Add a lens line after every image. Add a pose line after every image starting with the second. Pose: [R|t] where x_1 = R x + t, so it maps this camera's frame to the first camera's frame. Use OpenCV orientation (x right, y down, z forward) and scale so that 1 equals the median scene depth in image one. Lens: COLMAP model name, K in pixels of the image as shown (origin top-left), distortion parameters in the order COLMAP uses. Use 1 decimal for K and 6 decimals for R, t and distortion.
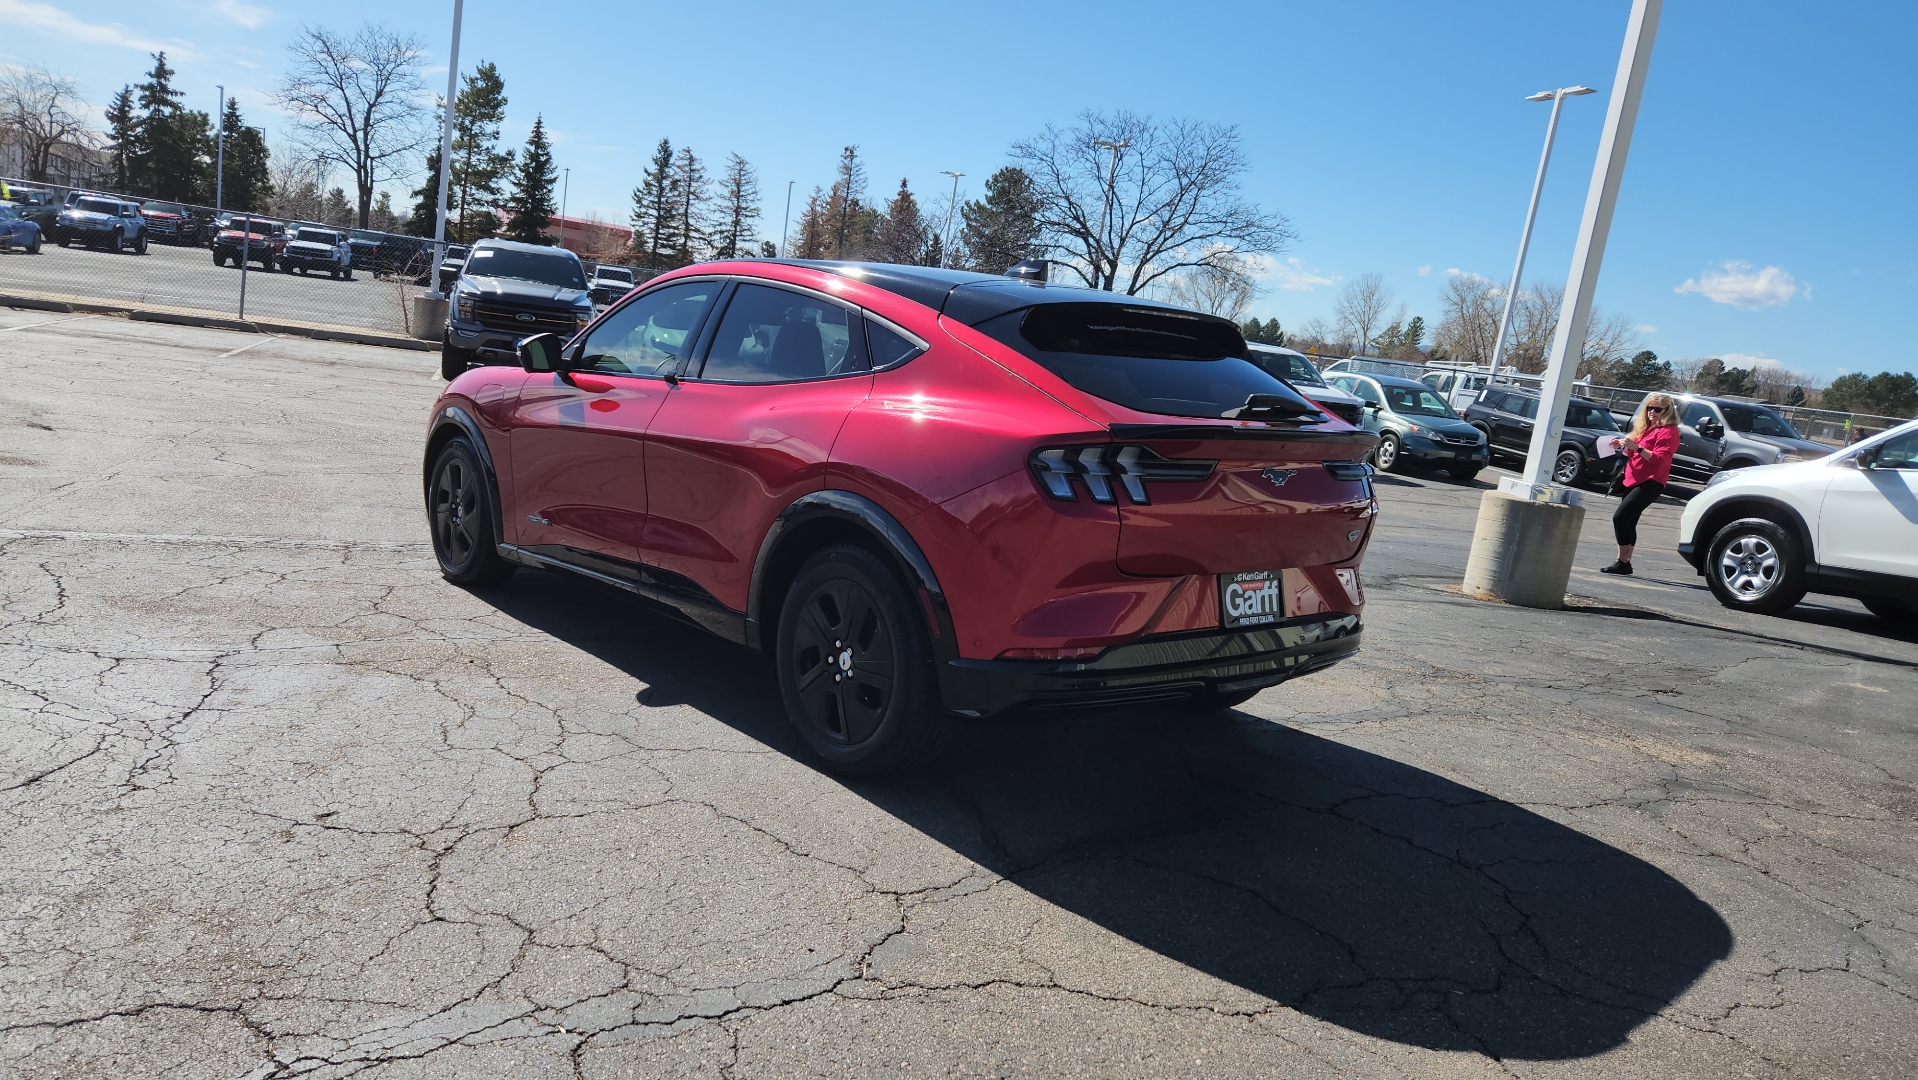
lens RADIAL K [[1282.1, 0, 924.4], [0, 1282.1, 534.7], [0, 0, 1]] dist [0.074770, -0.062779]
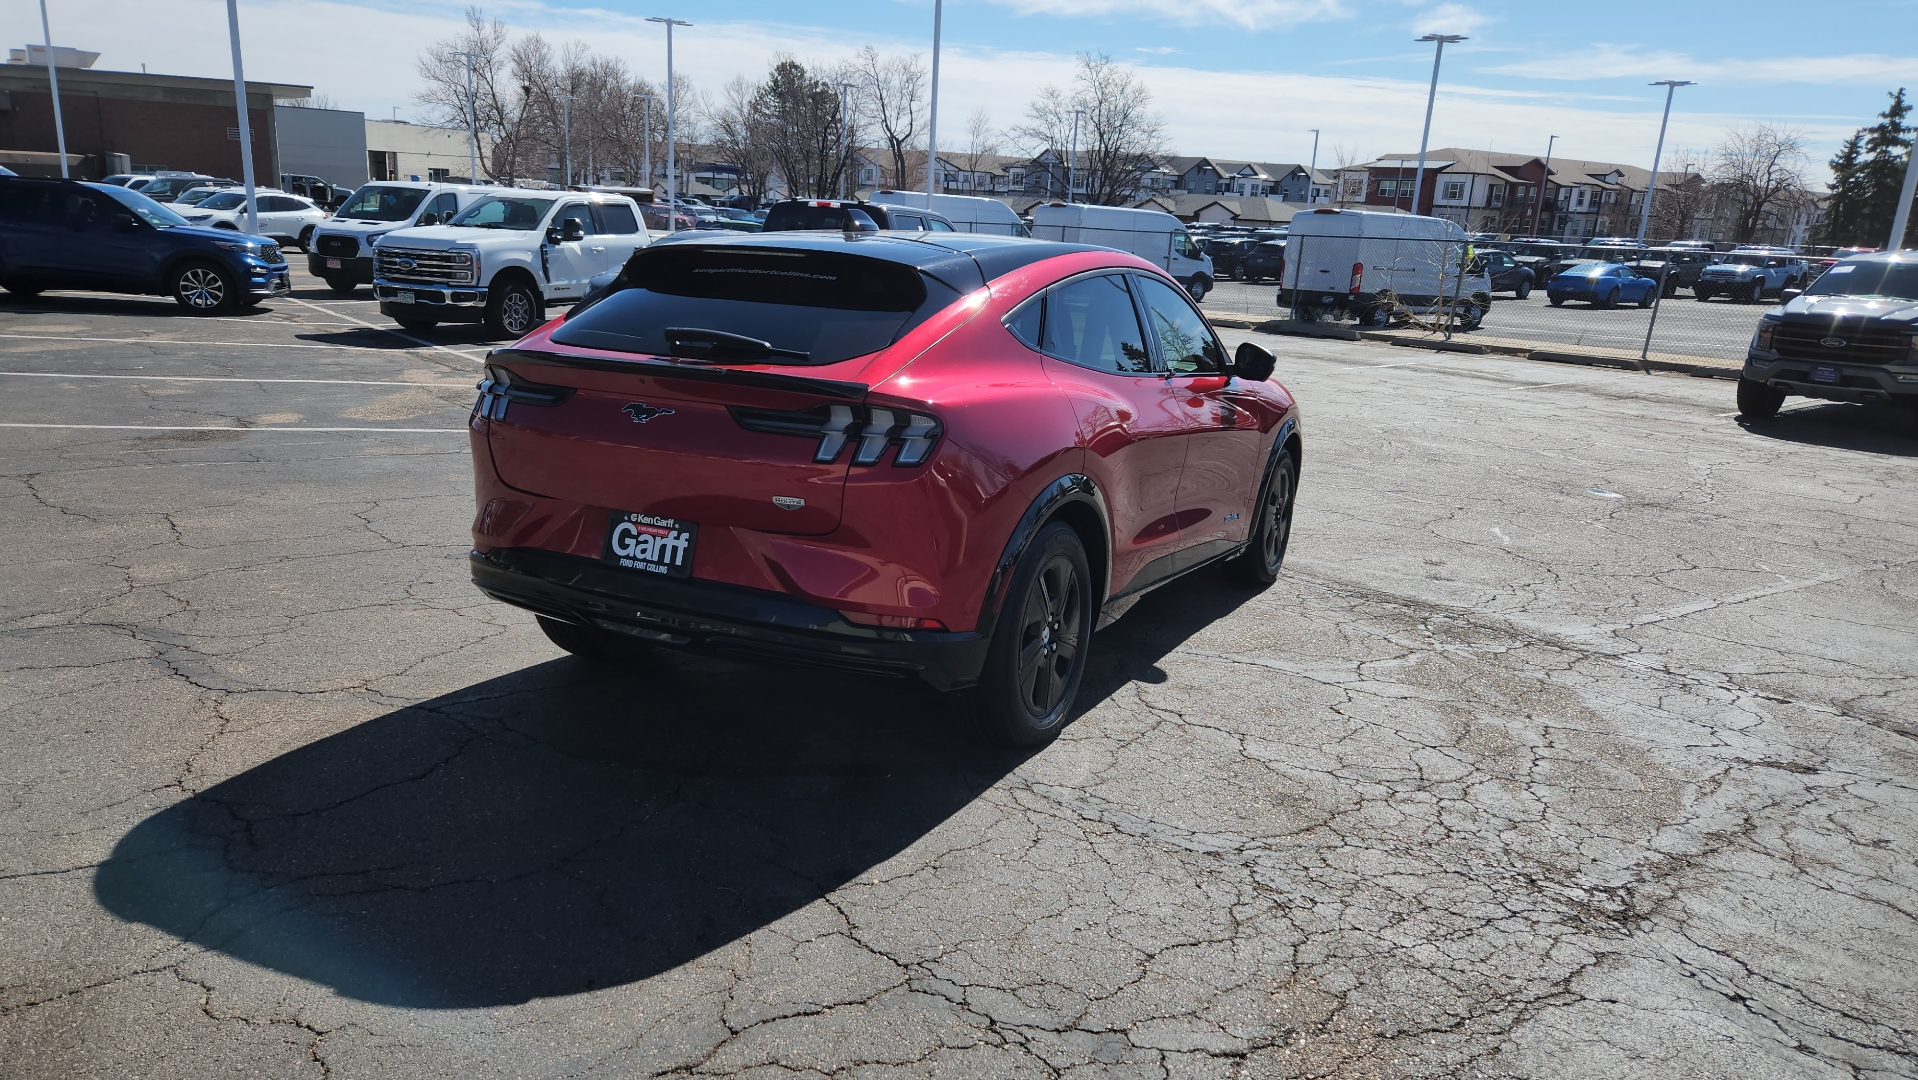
lens RADIAL K [[1283.9, 0, 936.1], [0, 1283.9, 550.5], [0, 0, 1]] dist [0.069030, -0.053219]
pose [[0.371969, 0.122222, -0.920164, 0.100858], [-0.152860, 0.985826, 0.069151, -0.003592], [0.915573, 0.114934, 0.385379, 0.069620]]
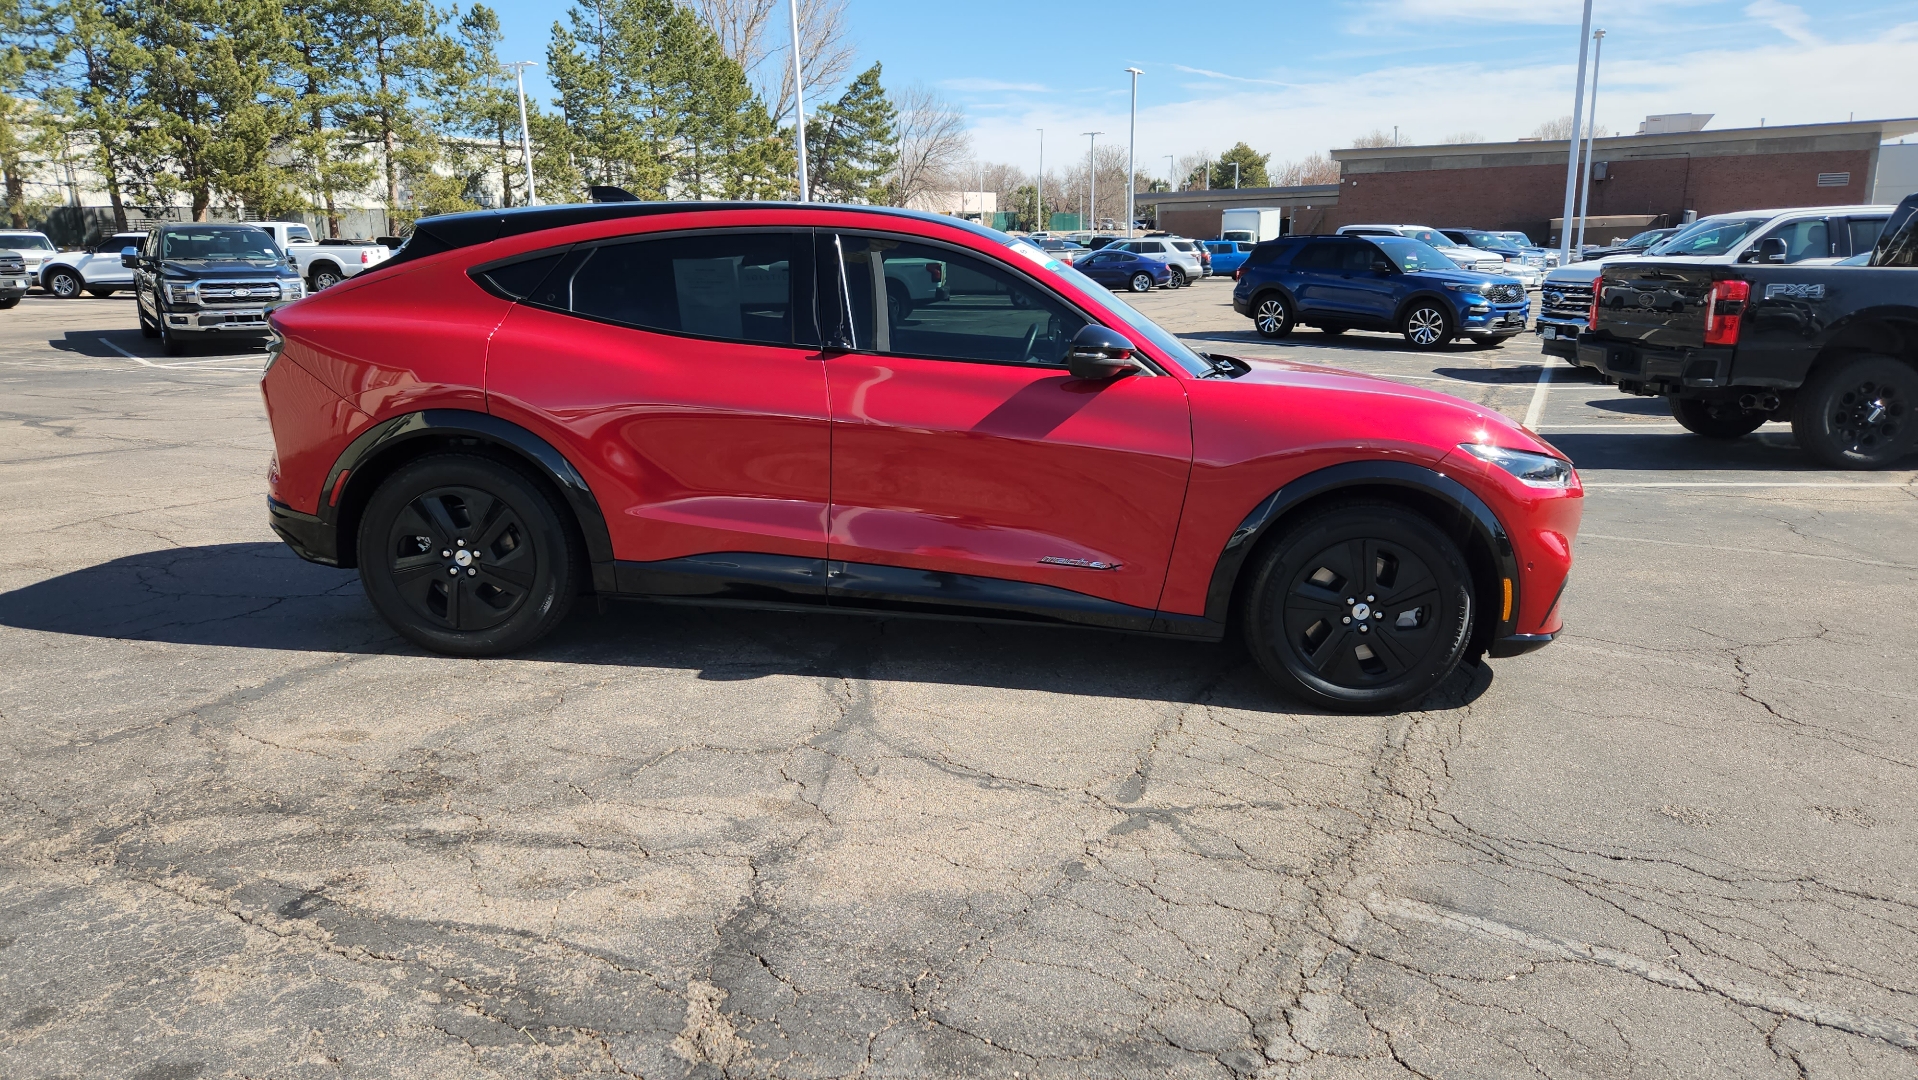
lens RADIAL K [[1284.4, 0, 923.4], [0, 1284.4, 557.9], [0, 0, 1]] dist [0.070571, -0.056919]
pose [[-0.683904, 0.049677, -0.727878, 0.070722], [-0.199953, 0.946715, 0.252486, -0.024100], [0.701636, 0.318218, -0.637529, 0.195686]]
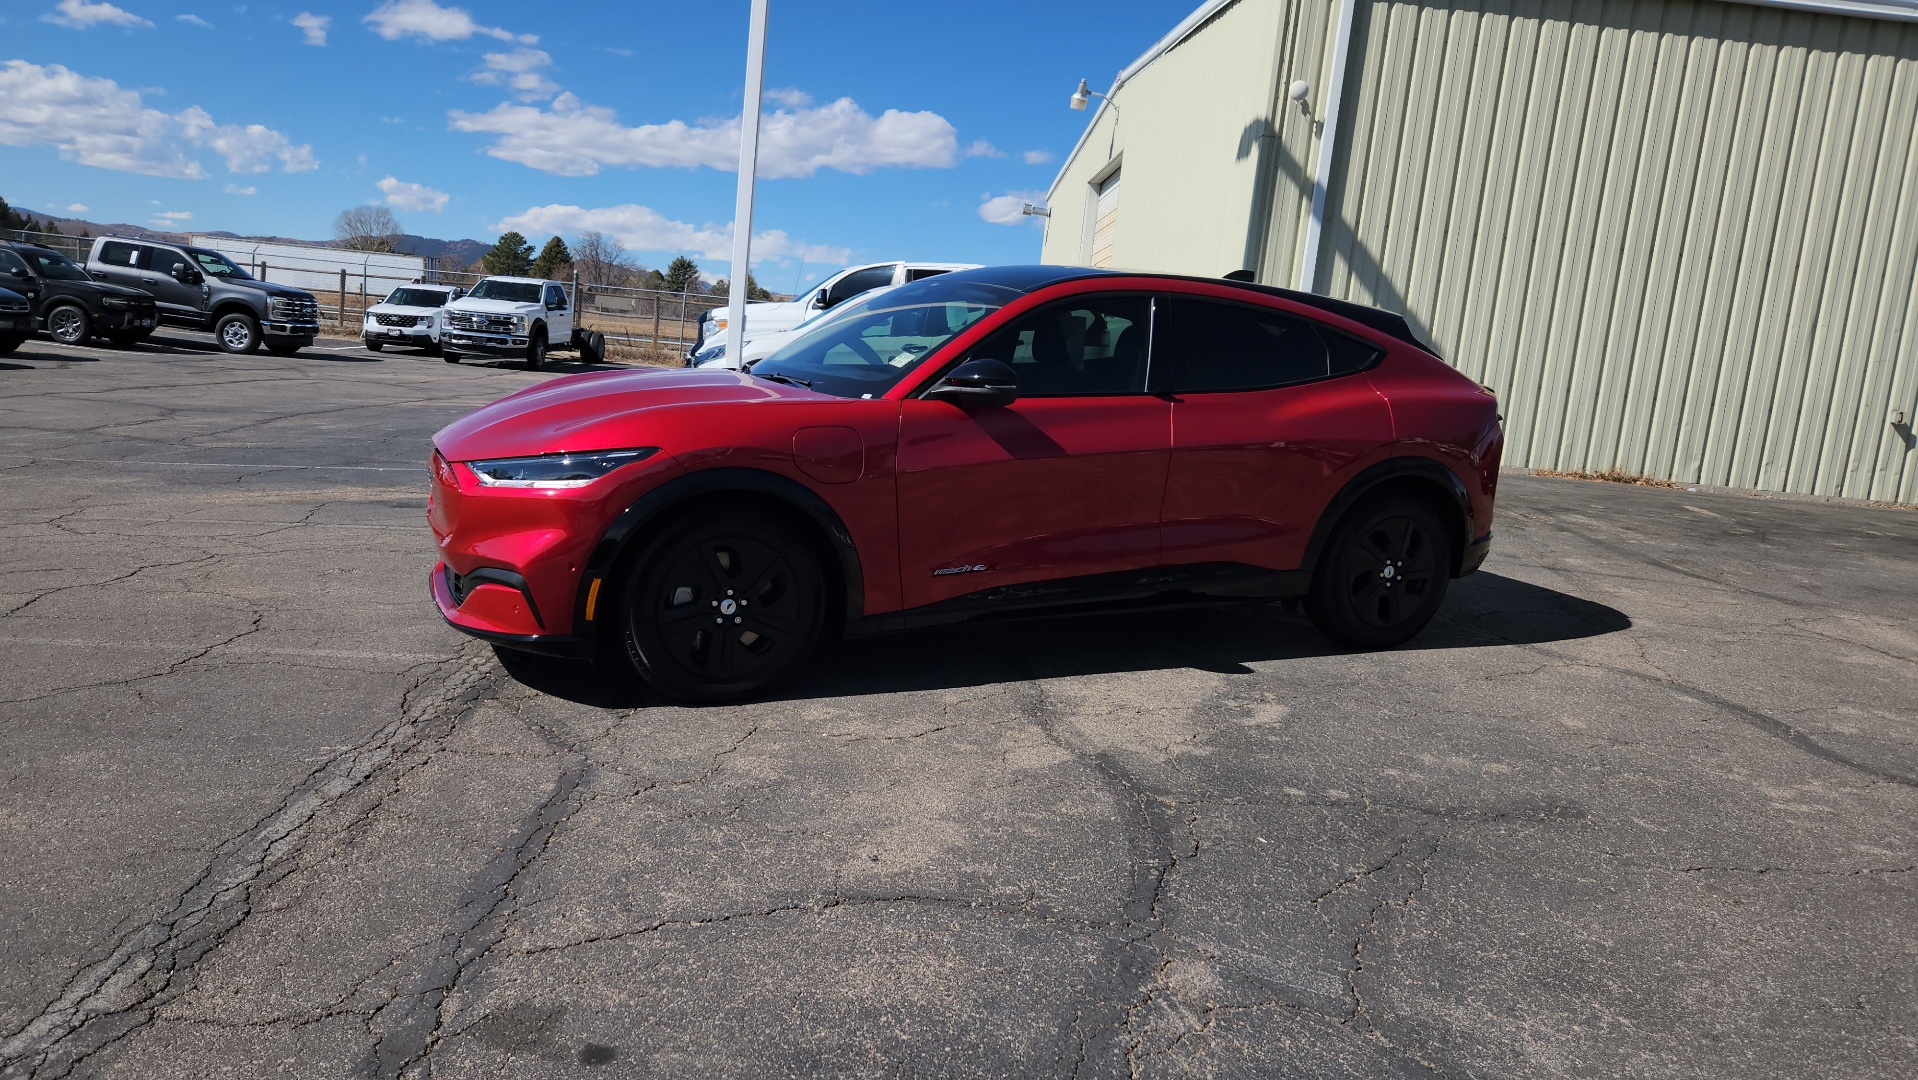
lens RADIAL K [[1282.1, 0, 937.6], [0, 1282.1, 527.7], [0, 0, 1]] dist [0.068774, -0.056443]
pose [[0.266939, -0.237933, 0.933880, -0.132693], [0.106042, 0.970411, 0.216929, -0.027480], [-0.957861, 0.041124, 0.284271, 0.091305]]
